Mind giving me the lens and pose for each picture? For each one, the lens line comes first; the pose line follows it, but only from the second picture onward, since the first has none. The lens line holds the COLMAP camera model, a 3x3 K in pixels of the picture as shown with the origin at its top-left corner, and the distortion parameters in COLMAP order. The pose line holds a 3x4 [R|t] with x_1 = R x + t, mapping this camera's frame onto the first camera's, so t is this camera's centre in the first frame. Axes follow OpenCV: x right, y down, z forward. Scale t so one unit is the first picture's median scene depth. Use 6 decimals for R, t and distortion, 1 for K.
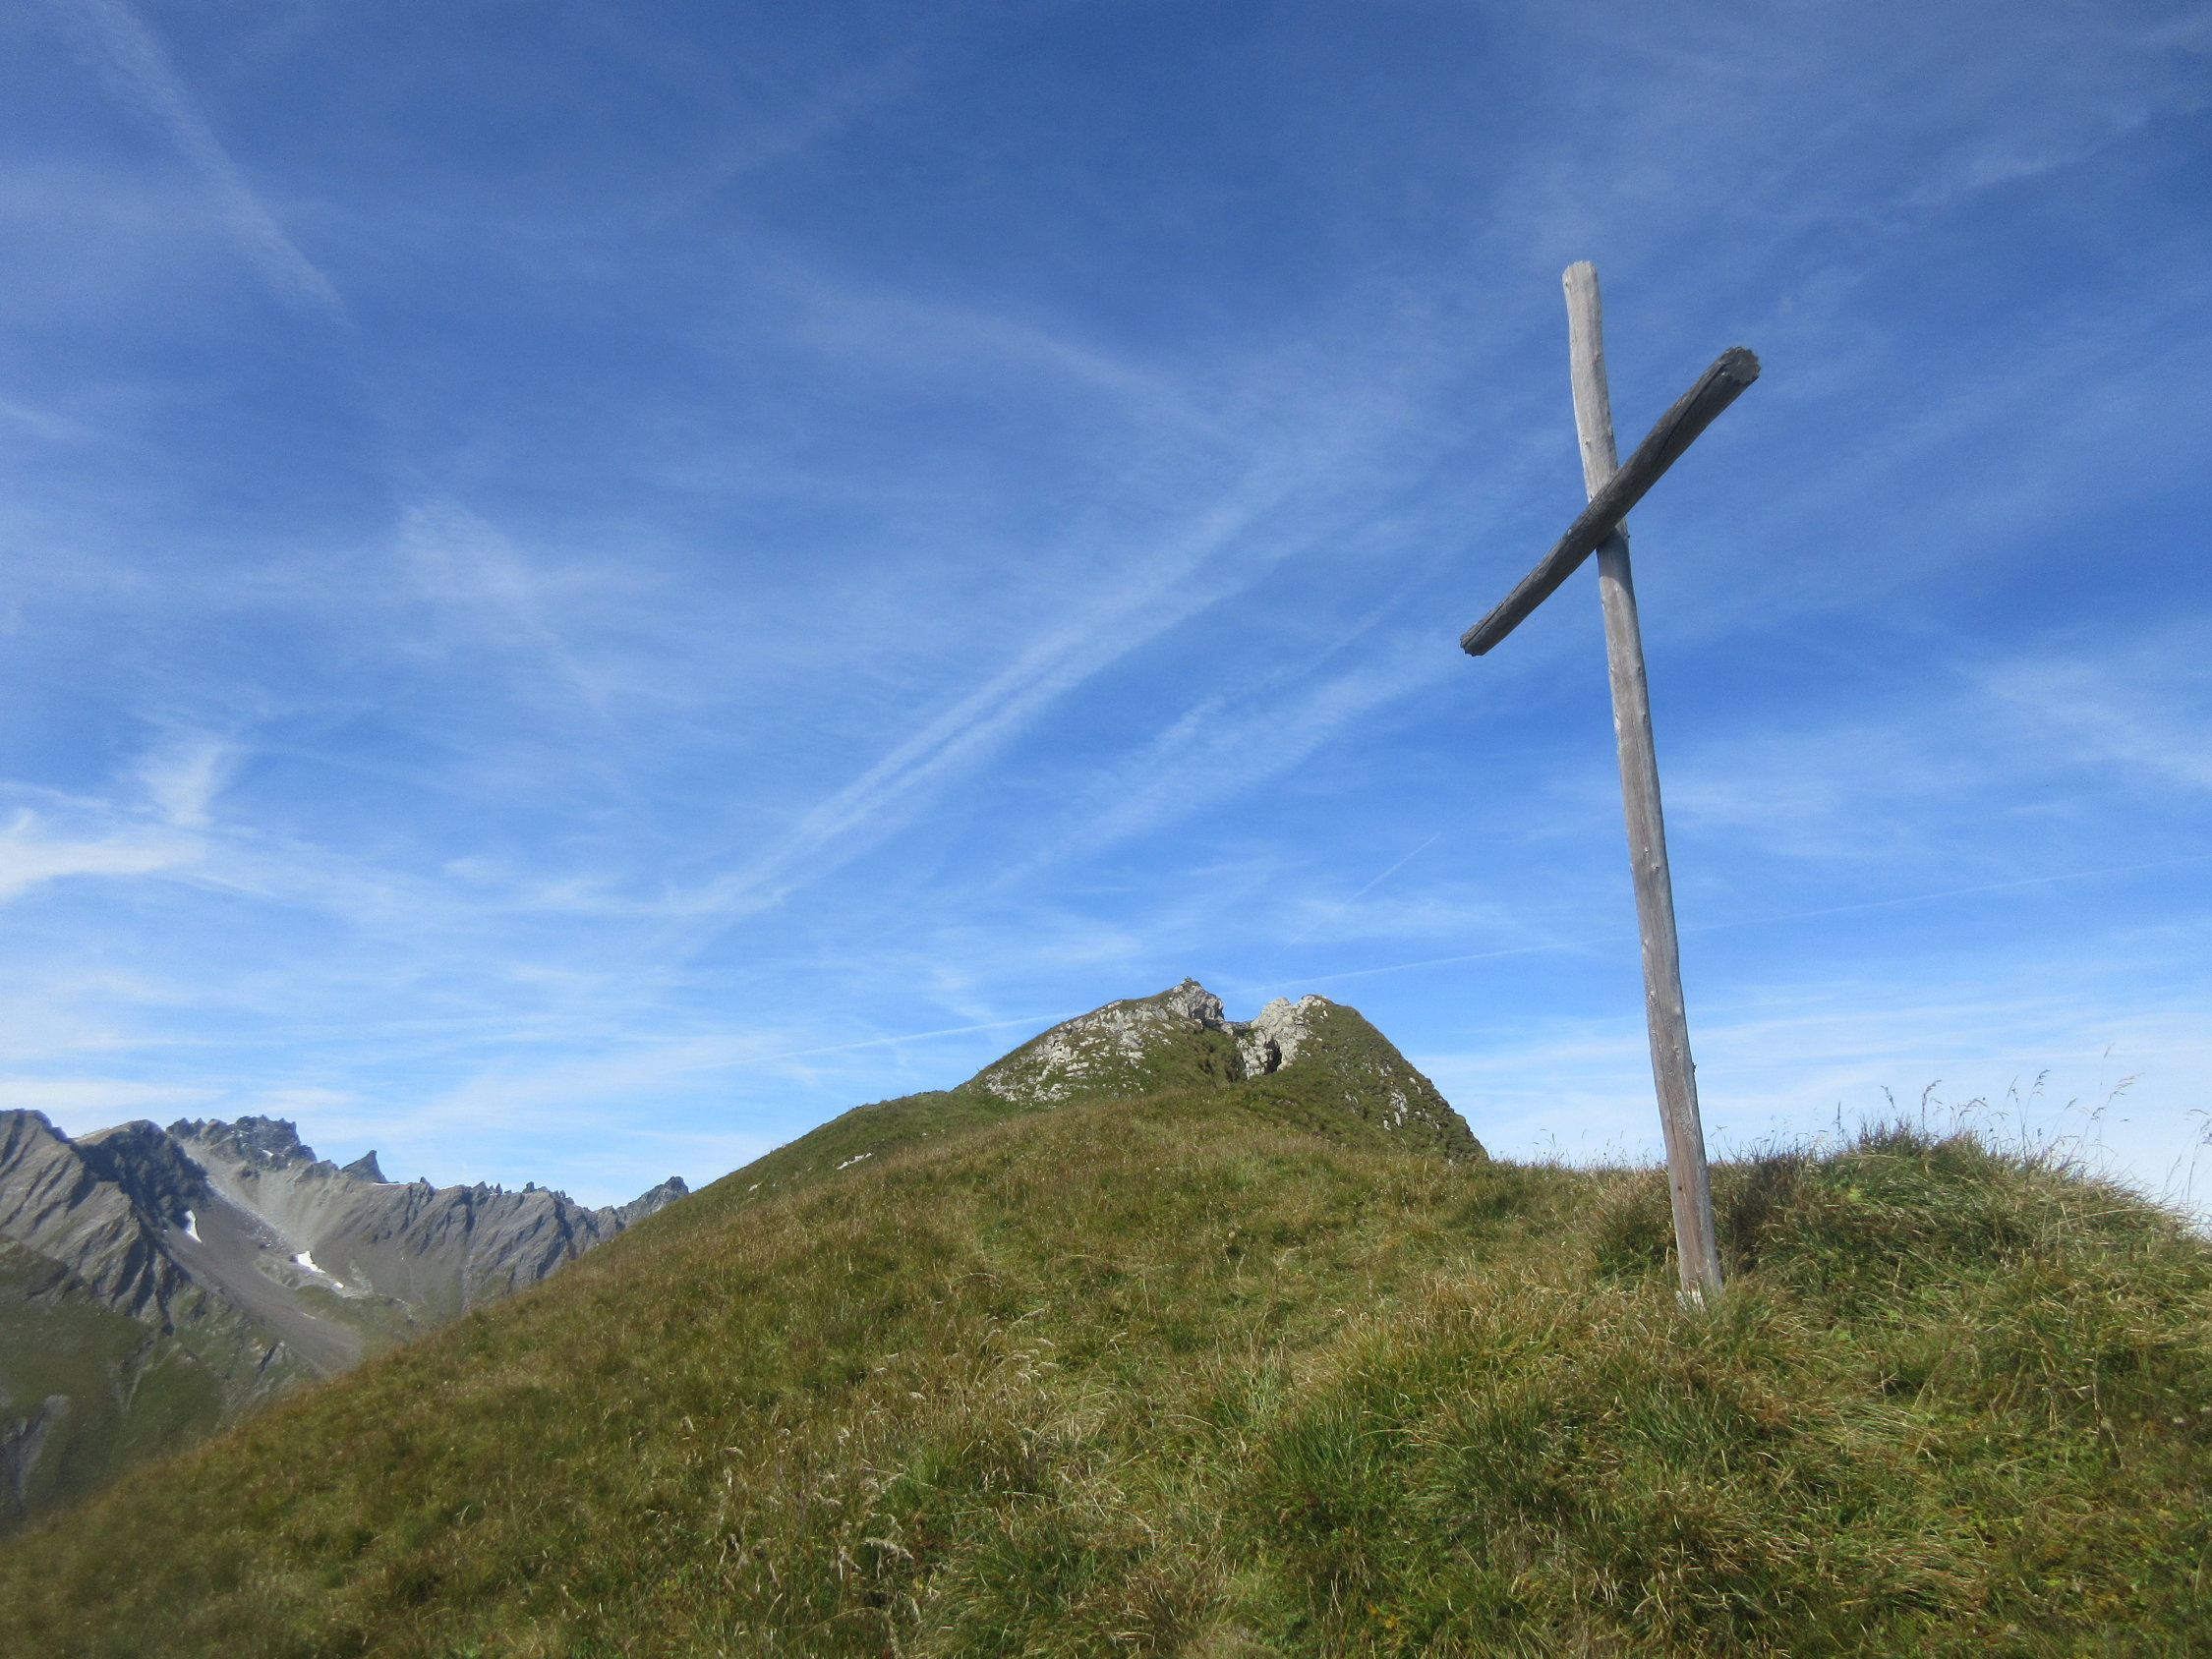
lens RADIAL K [[1656.7, 0, 1112.5], [0, 1656.7, 829.9], [0, 0, 1]] dist [0.004006, -0.003848]
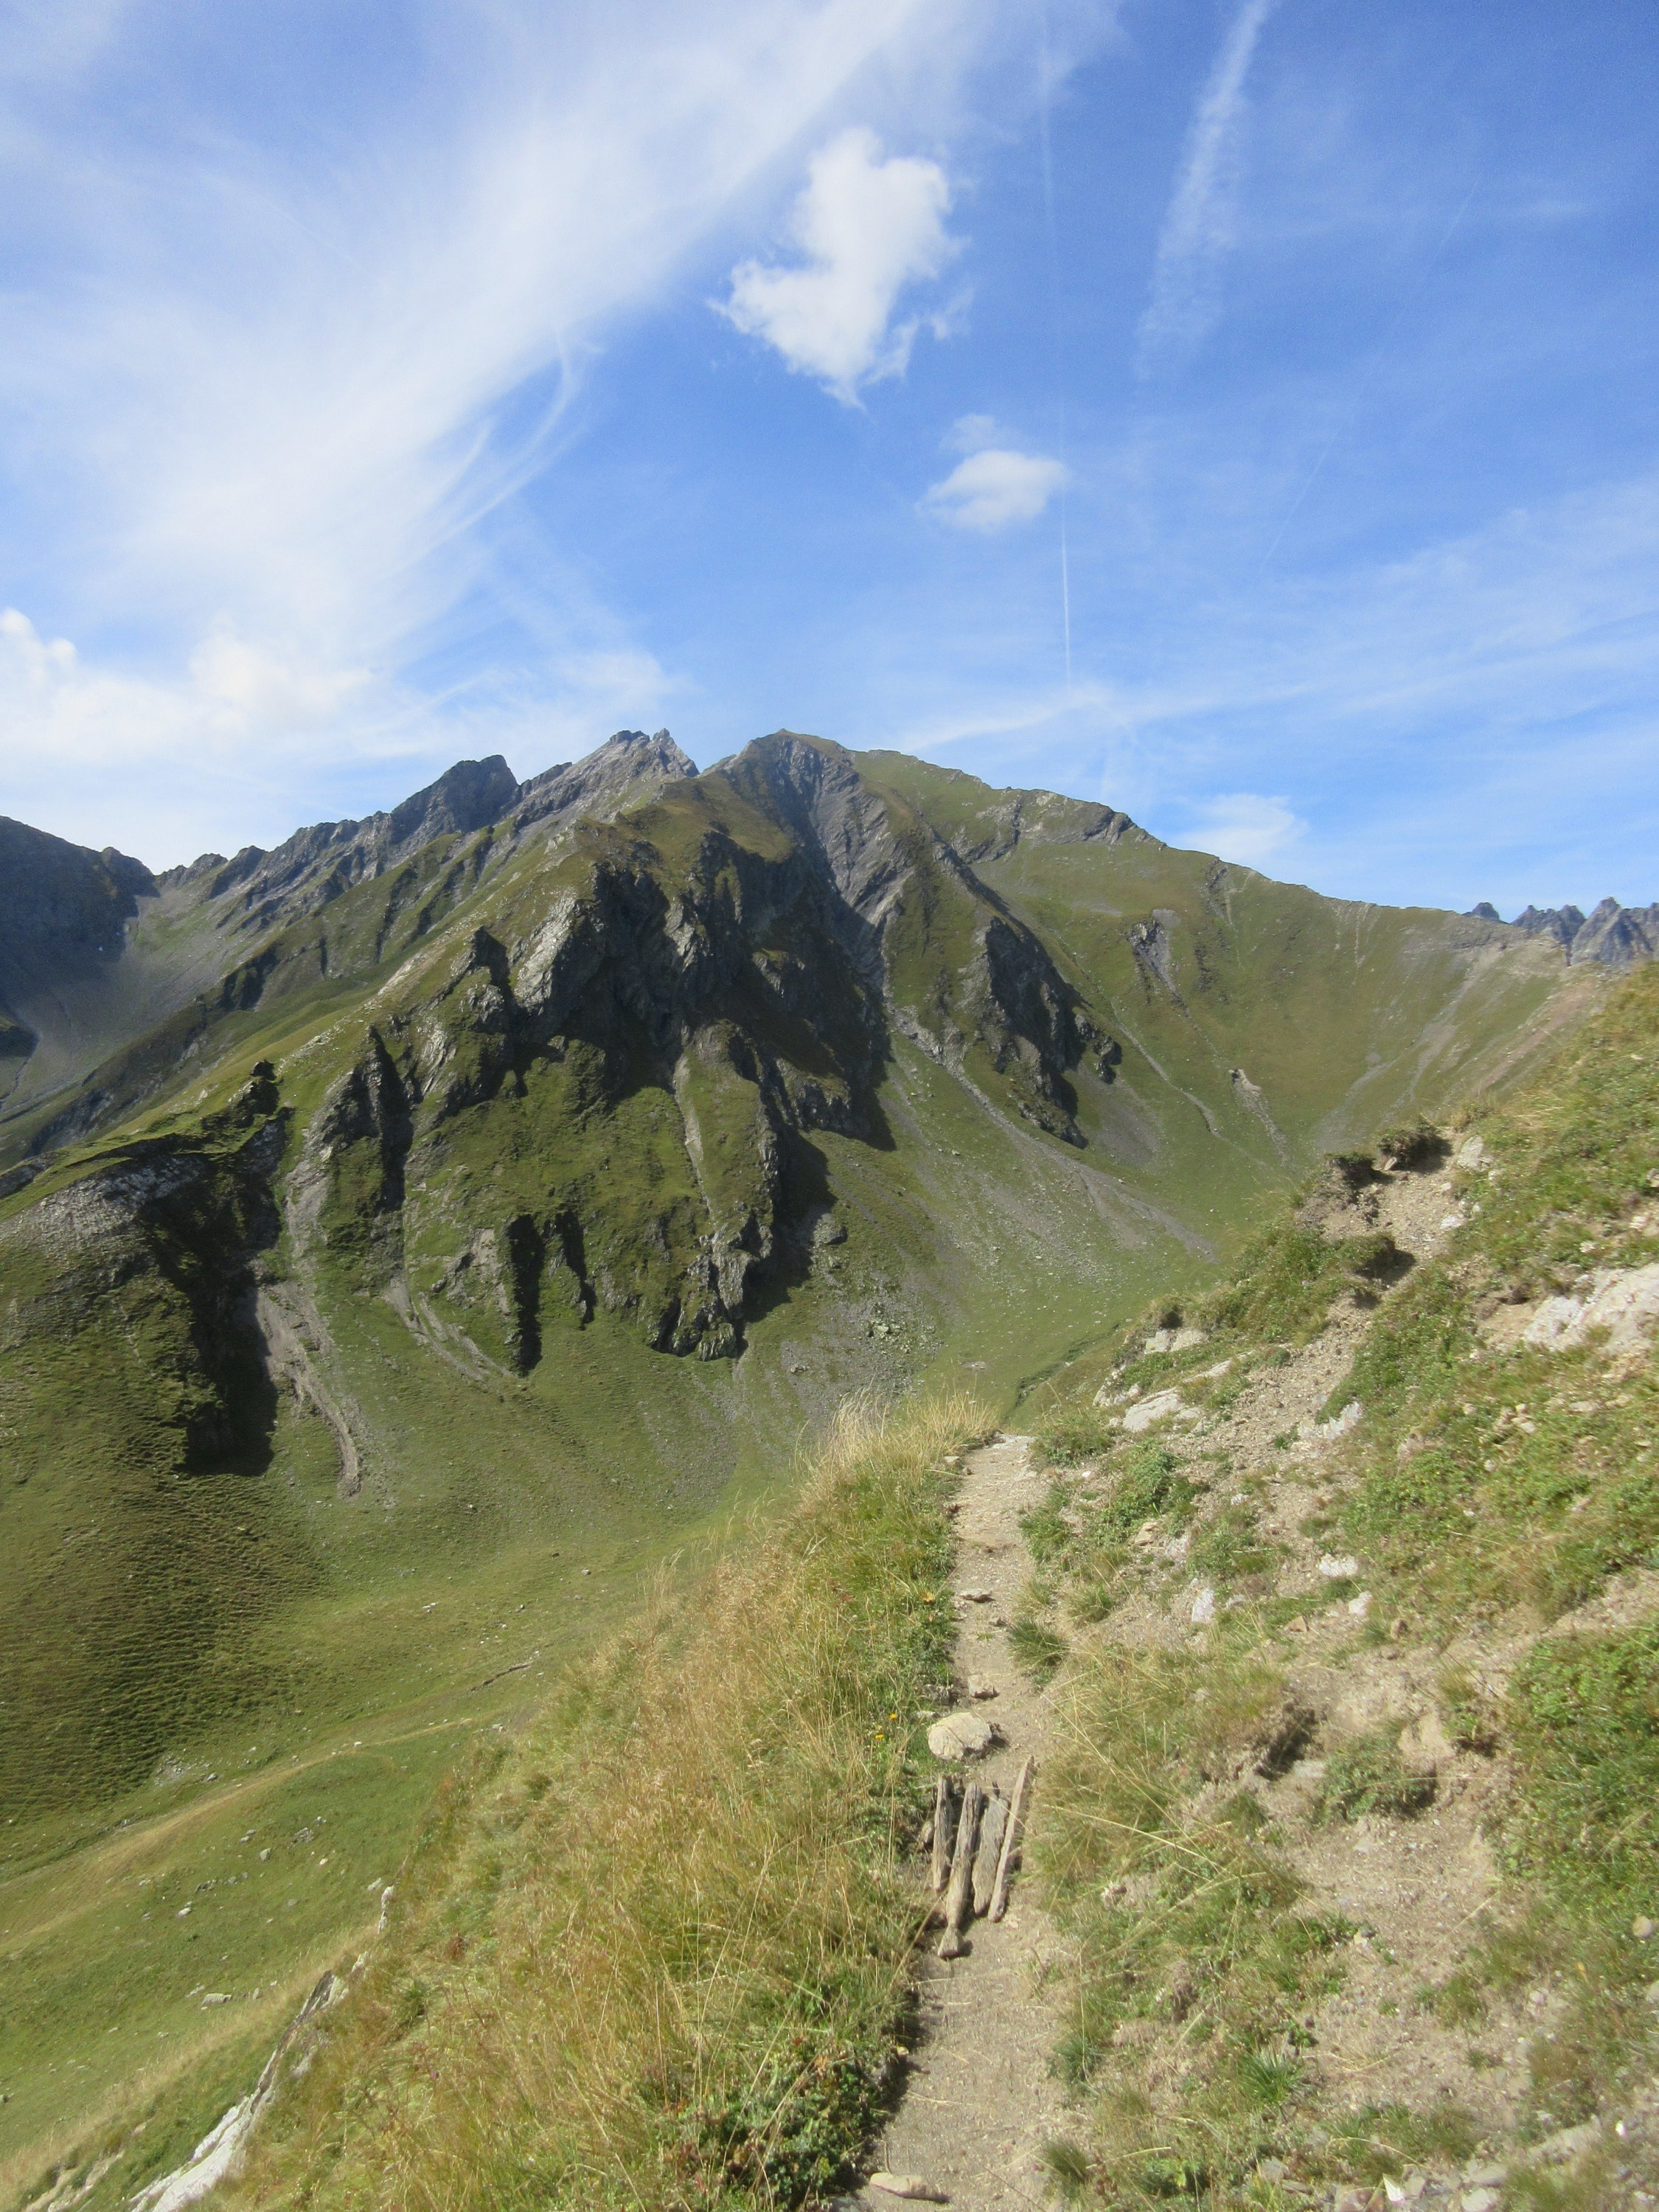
lens RADIAL K [[1657.0, 0, 829.9], [0, 1657.0, 1106.0], [0, 0, 1]] dist [0.004006, -0.003848]
pose [[0.855399, -0.028184, -0.517203, -0.125717], [0.156332, 0.966002, 0.205916, 0.088562], [0.493815, -0.256995, 0.830723, 0.051570]]
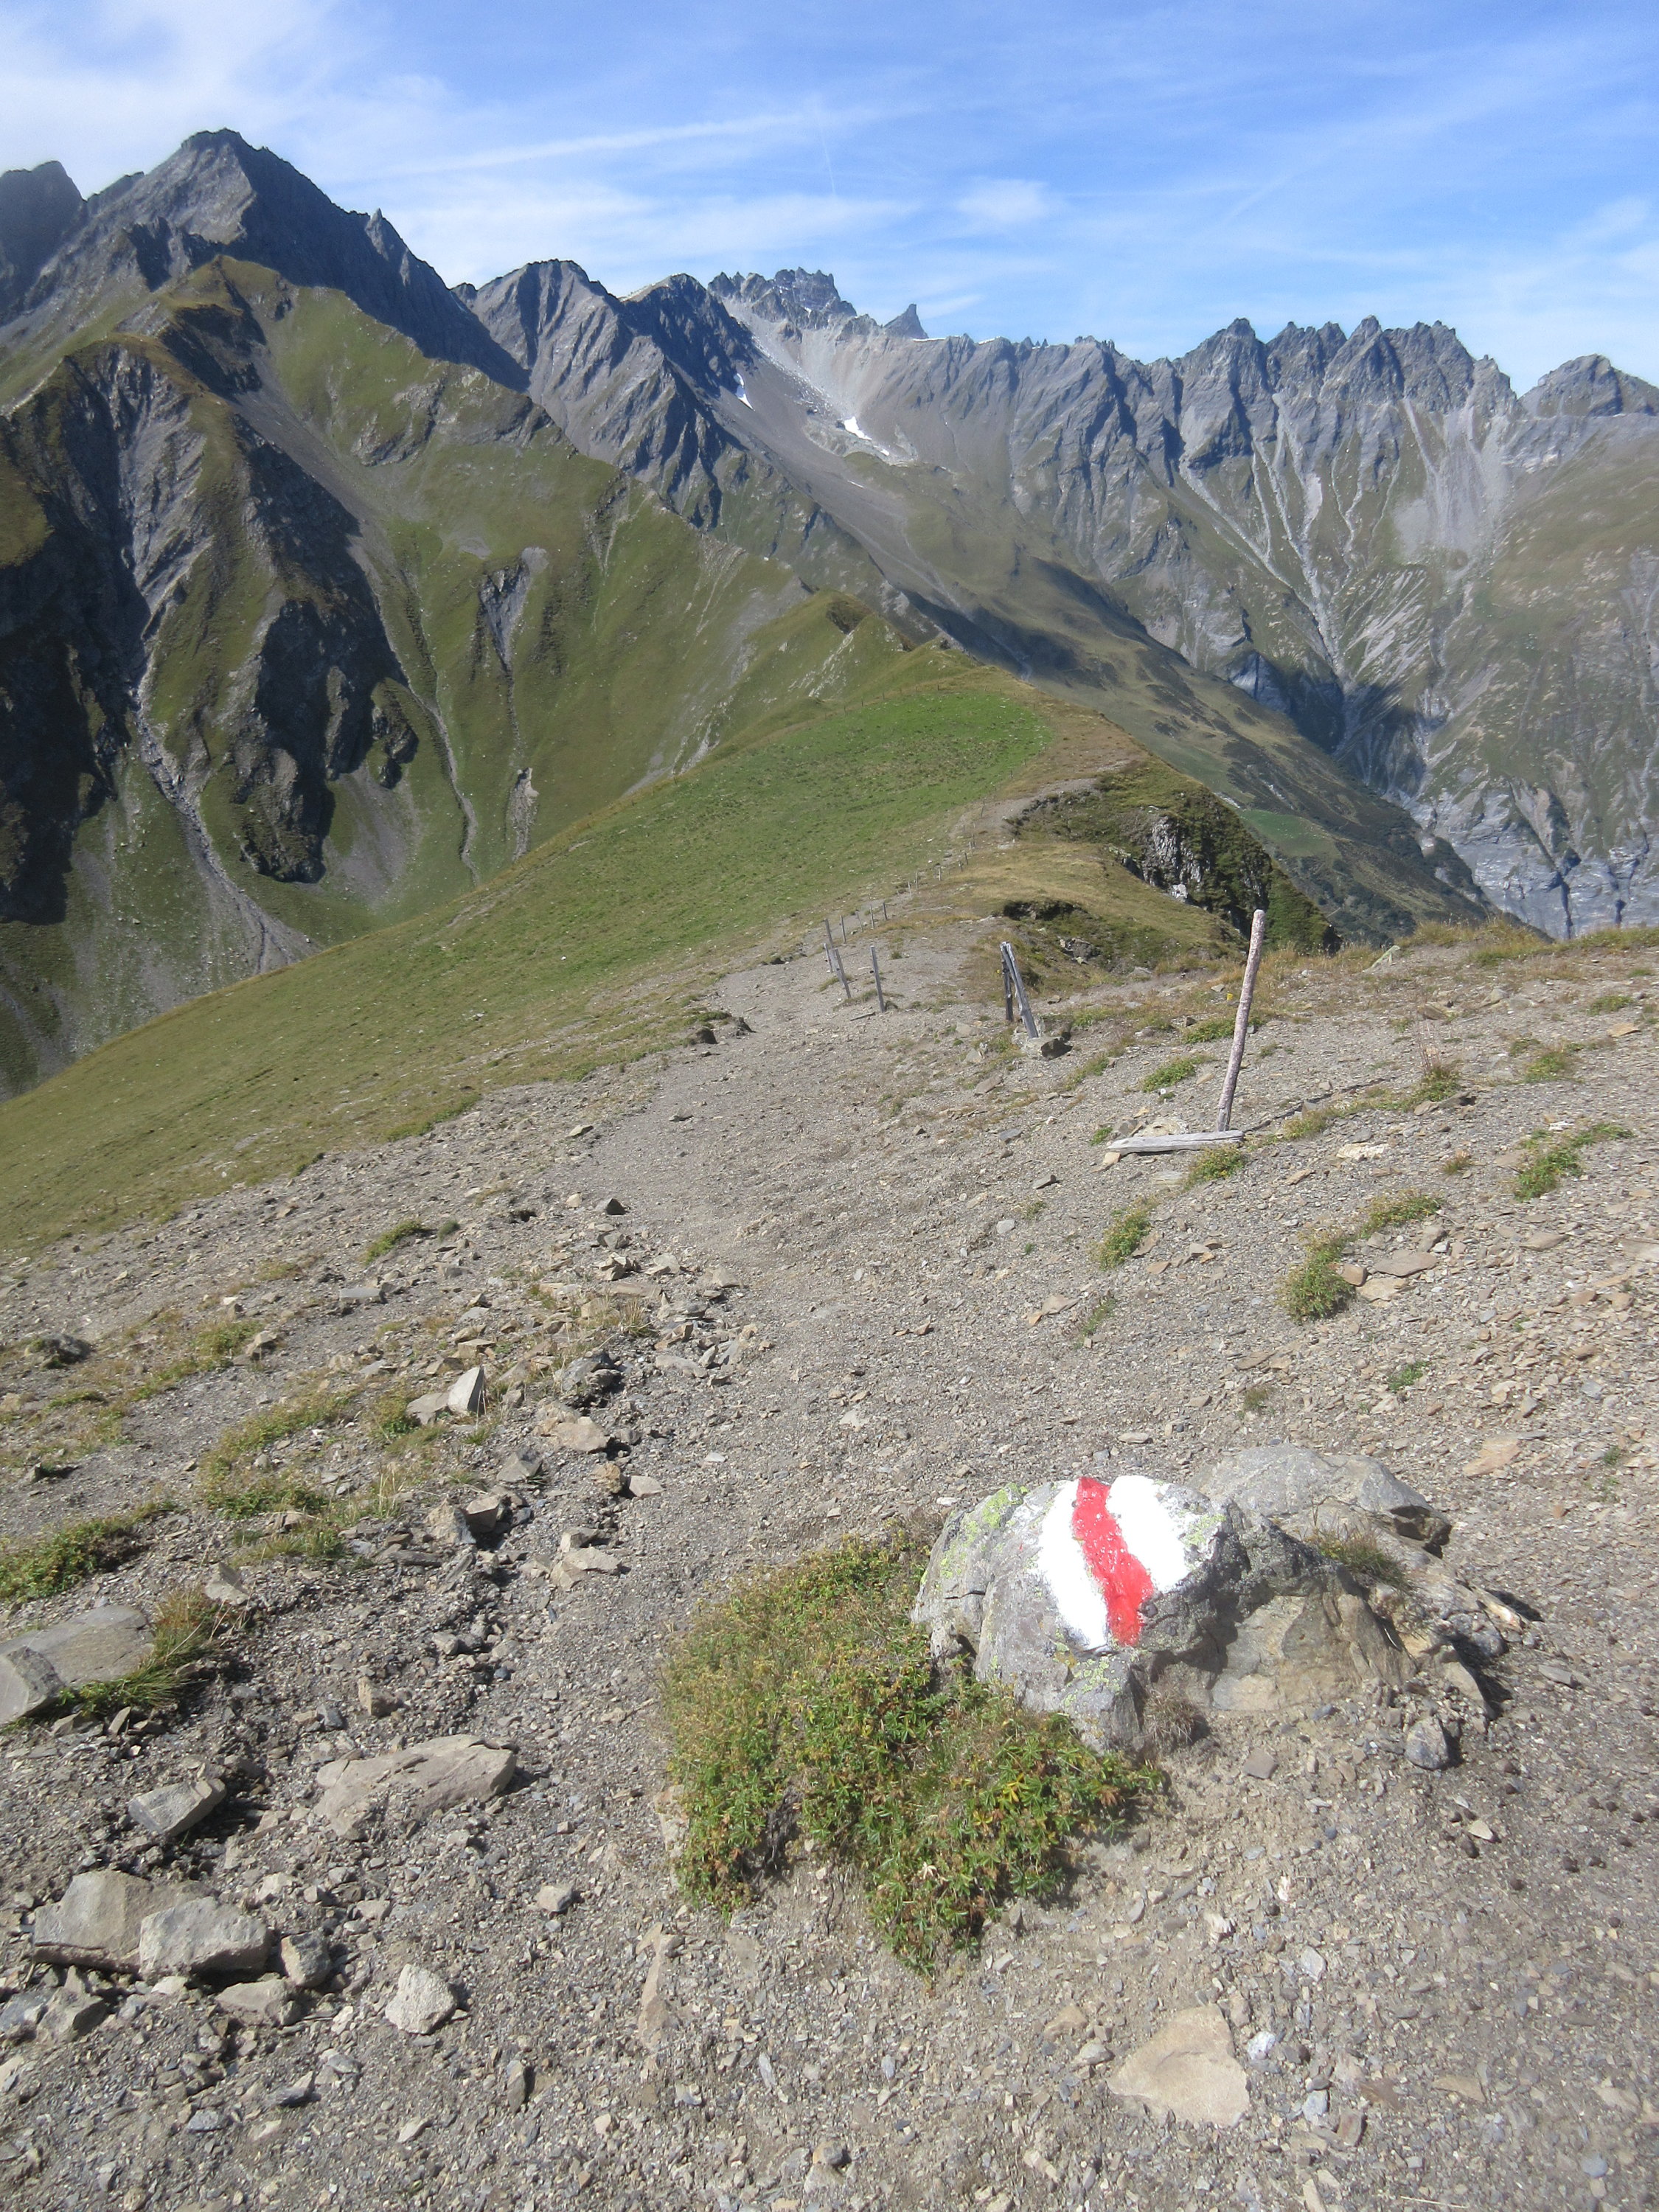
lens RADIAL K [[1657.0, 0, 832.4], [0, 1657.0, 1103.1], [0, 0, 1]] dist [0.004006, -0.003848]
pose [[0.888653, 0.159063, -0.430111, -0.026457], [0.126018, 0.817104, 0.562548, 0.040918], [0.440926, -0.554111, 0.706077, 0.109239]]
